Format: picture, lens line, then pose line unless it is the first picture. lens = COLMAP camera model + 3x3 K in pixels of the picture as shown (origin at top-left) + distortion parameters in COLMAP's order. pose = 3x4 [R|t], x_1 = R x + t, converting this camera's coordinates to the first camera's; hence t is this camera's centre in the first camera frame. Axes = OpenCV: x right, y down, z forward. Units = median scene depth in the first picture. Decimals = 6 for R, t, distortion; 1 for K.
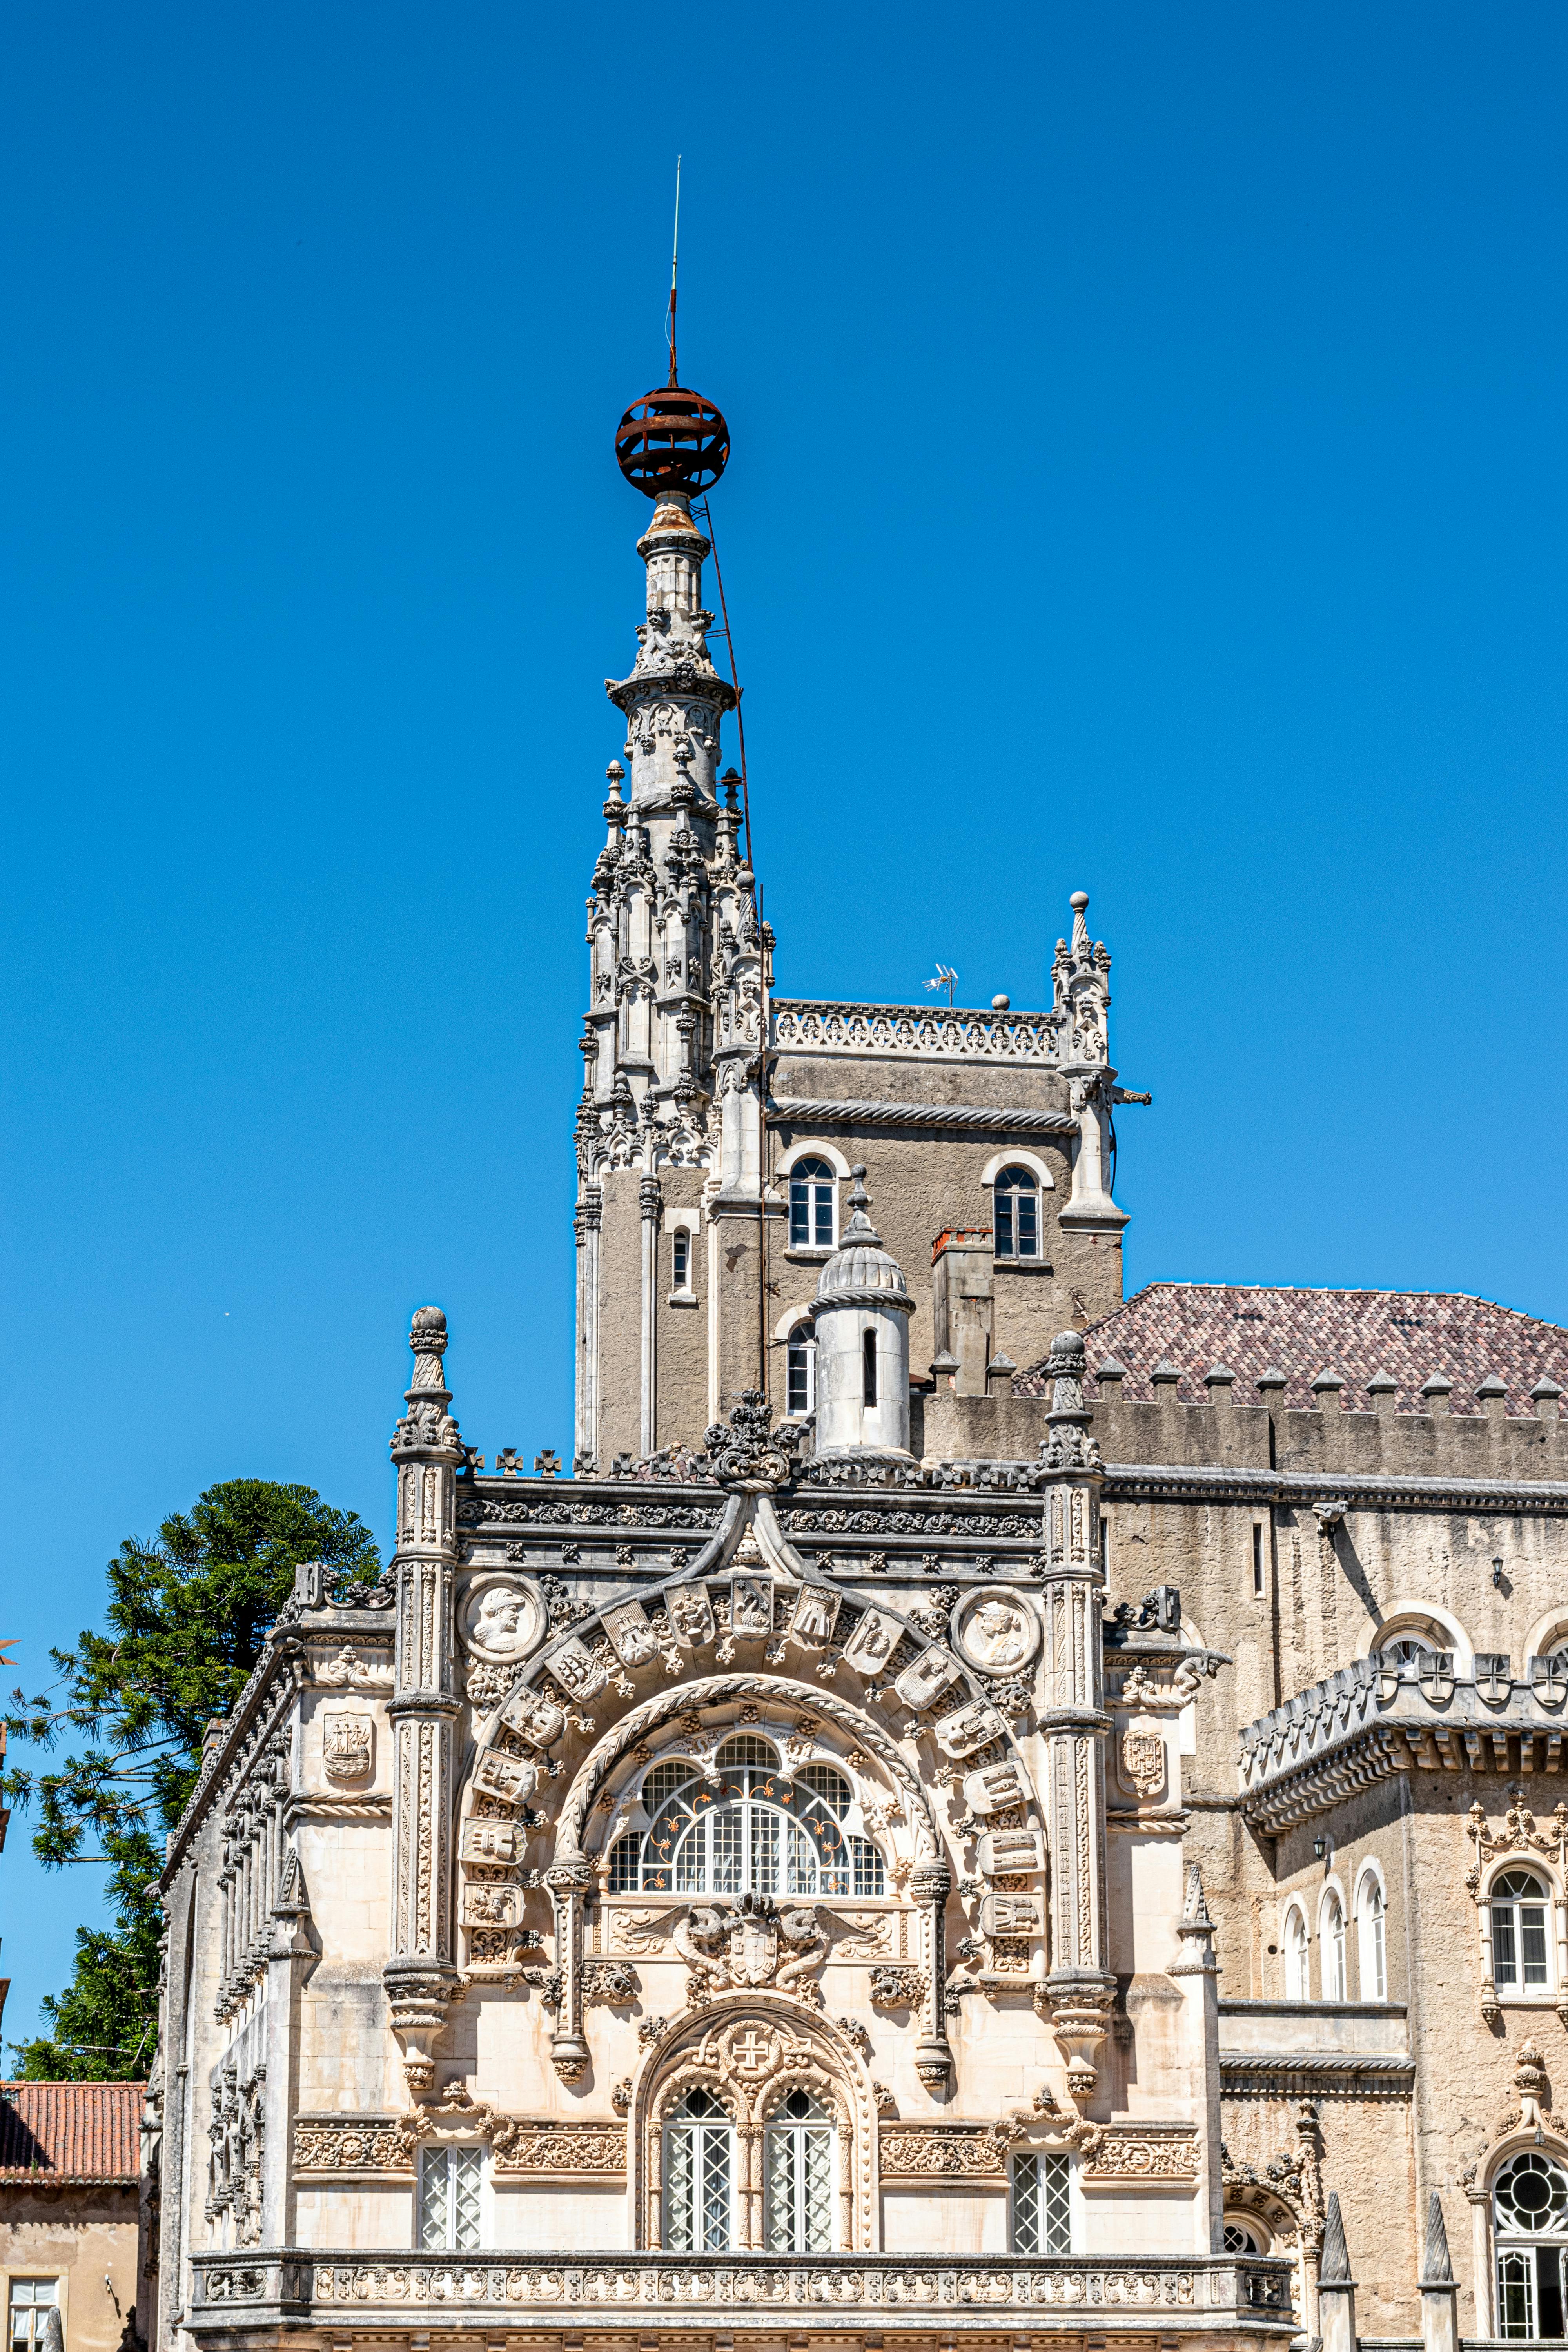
lens RADIAL K [[5559.2, 0, 784.0], [0, 5559.2, 1176.0], [0, 0, 1]] dist [0.020841, -0.905664]
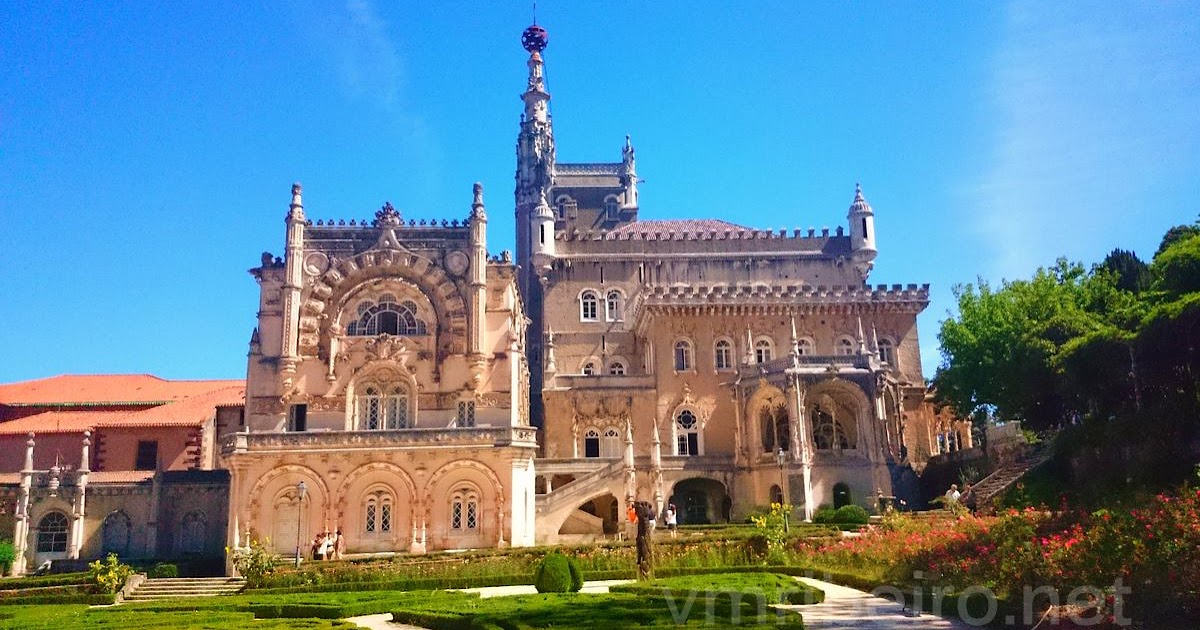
lens RADIAL K [[1005.2, 0, 600.0], [0, 1005.2, 315.0], [0, 0, 1]] dist [0.292417, -0.000106]
pose [[0.988078, -0.048344, -0.146167, 0.232189], [0.054509, 0.997772, 0.038468, 0.096460], [0.143982, -0.045977, 0.988512, 0.346058]]
